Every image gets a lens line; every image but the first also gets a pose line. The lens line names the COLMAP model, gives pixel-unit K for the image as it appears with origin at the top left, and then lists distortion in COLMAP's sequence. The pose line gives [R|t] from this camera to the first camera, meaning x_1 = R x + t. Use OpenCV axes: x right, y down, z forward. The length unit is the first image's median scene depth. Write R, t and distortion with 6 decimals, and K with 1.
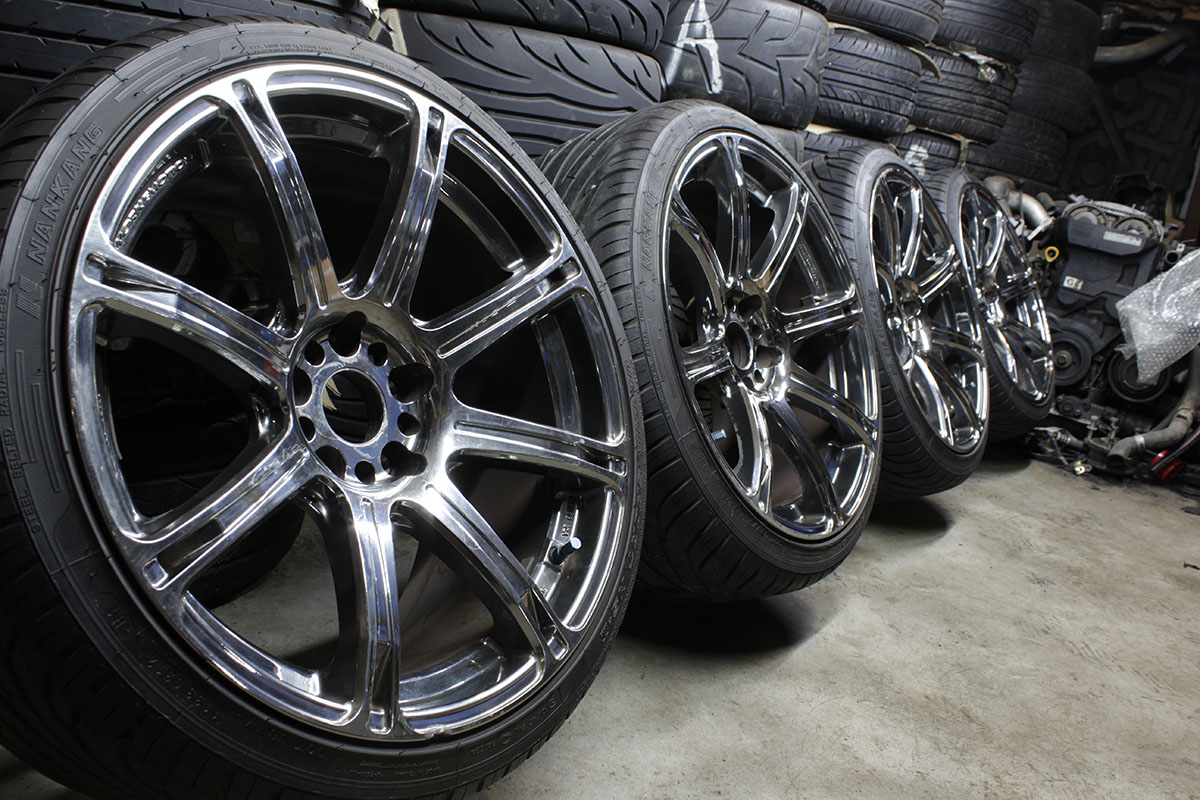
lens RADIAL K [[1070.8, 0, 592.8], [0, 1070.8, 407.3], [0, 0, 1]] dist [-0.124259, 0.064662]
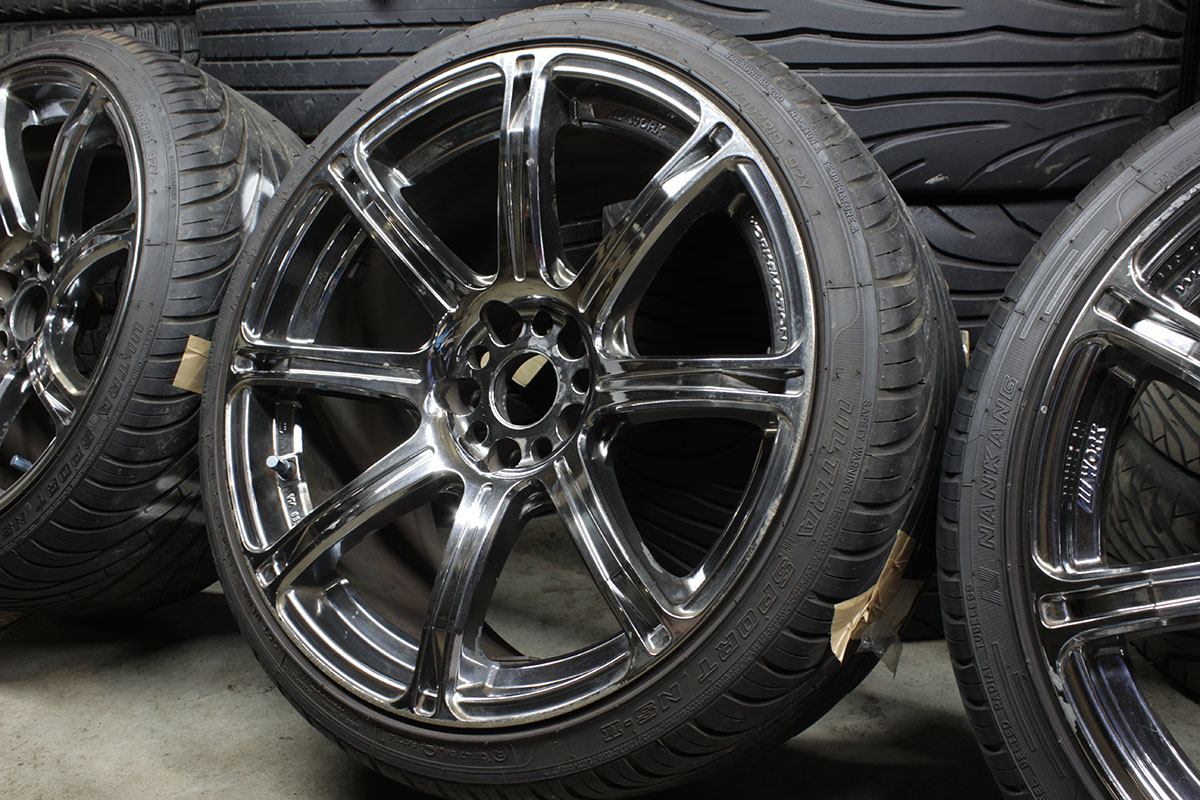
lens RADIAL K [[1130.3, 0, 594.4], [0, 1130.3, 399.9], [0, 0, 1]] dist [-0.083802, 0.000000]
pose [[0.120055, 0.153487, -0.980831, 0.904522], [-0.224076, 0.966671, 0.123844, -0.162605], [0.967149, 0.204912, 0.150446, 1.078123]]
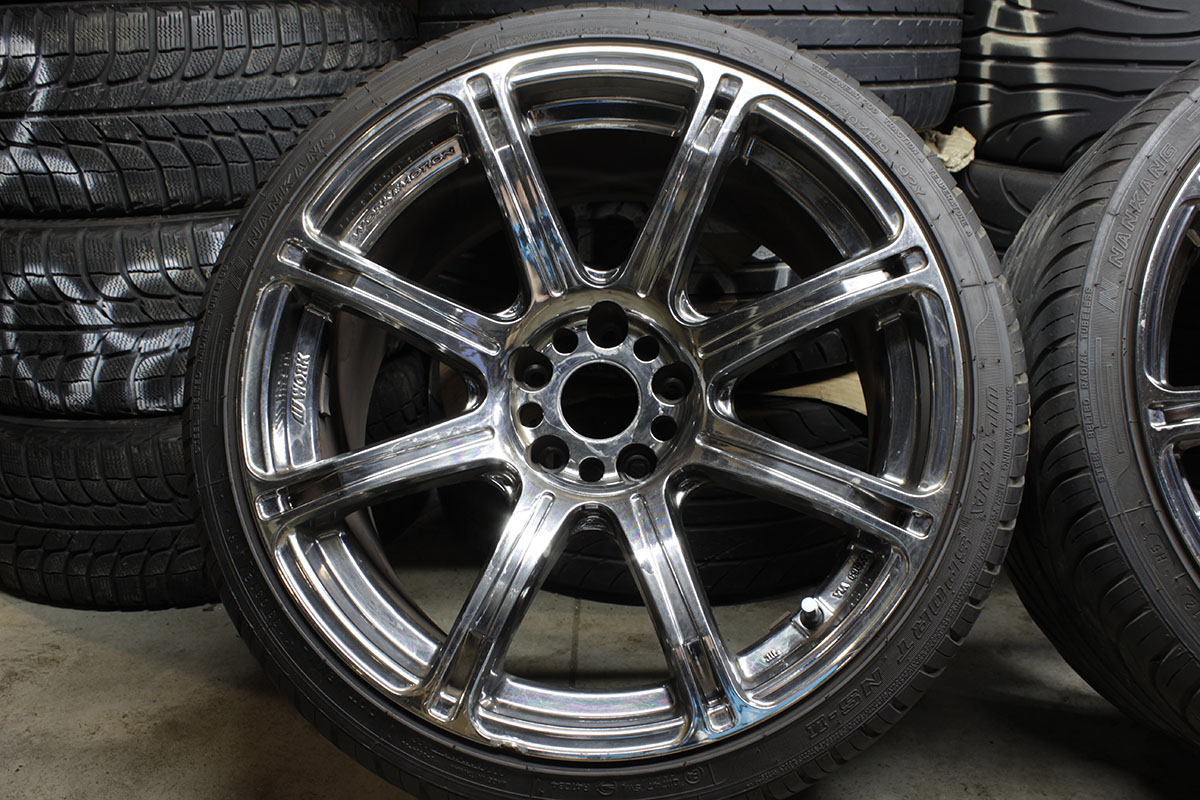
lens RADIAL K [[1130.3, 0, 602.3], [0, 1130.3, 403.6], [0, 0, 1]] dist [-0.083802, 0.000000]
pose [[0.566554, 0.102207, -0.817661, 0.434742], [-0.115715, 0.992314, 0.043860, -0.030412], [0.815859, 0.069767, 0.574026, 0.299175]]
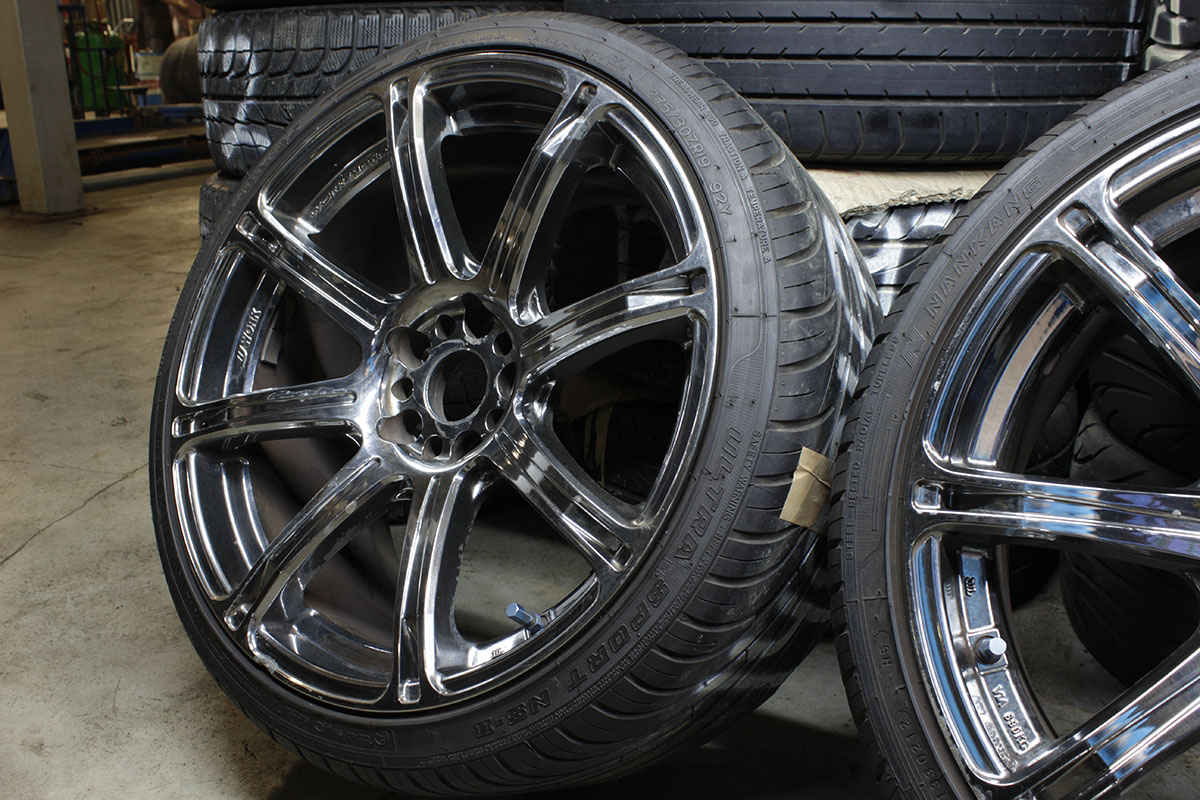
lens RADIAL K [[1130.3, 0, 607.3], [0, 1130.3, 402.5], [0, 0, 1]] dist [-0.083802, 0.000000]
pose [[0.107167, 0.155811, -0.981956, 0.609371], [-0.237838, 0.962987, 0.126845, -0.111276], [0.965375, 0.219953, 0.140259, 0.708110]]
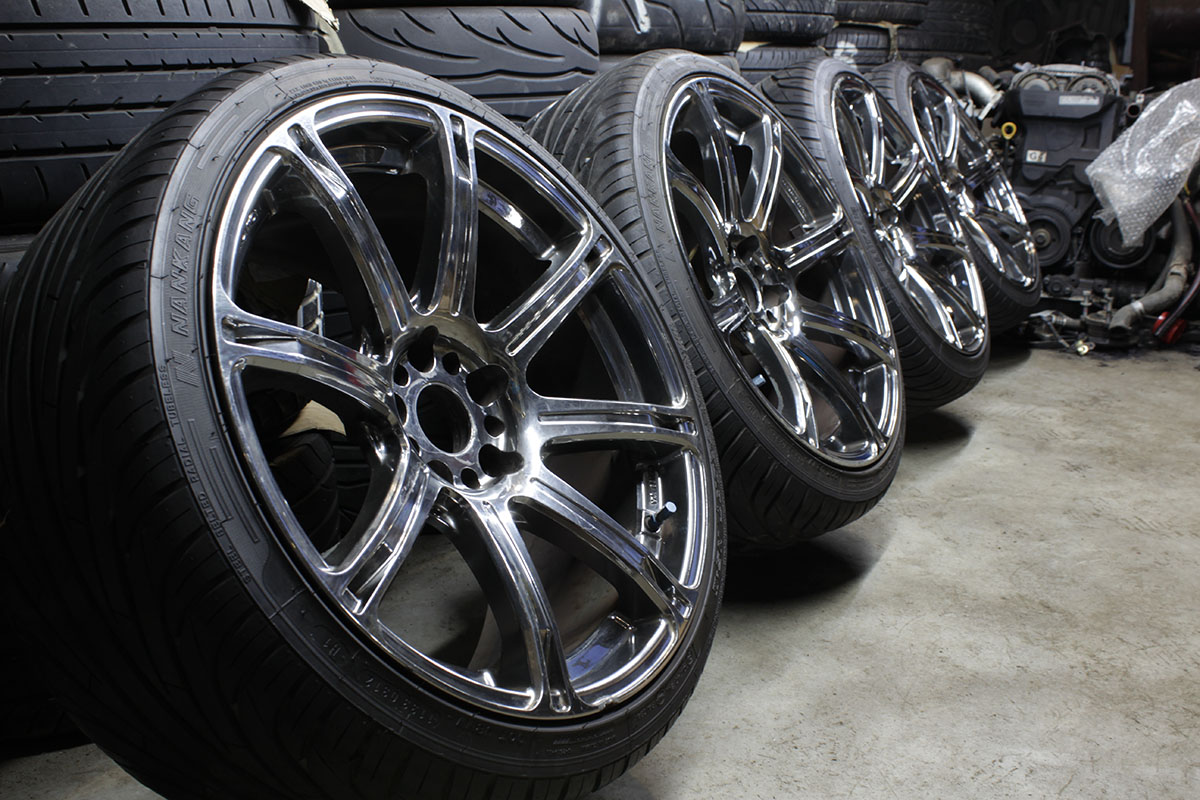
lens RADIAL K [[1233.7, 0, 597.1], [0, 1233.7, 405.5], [0, 0, 1]] dist [-0.079613, 0.000000]
pose [[0.976677, -0.200872, 0.075851, -0.120524], [0.199707, 0.979592, 0.022716, -0.007620], [-0.078866, -0.007038, 0.996860, -0.137412]]
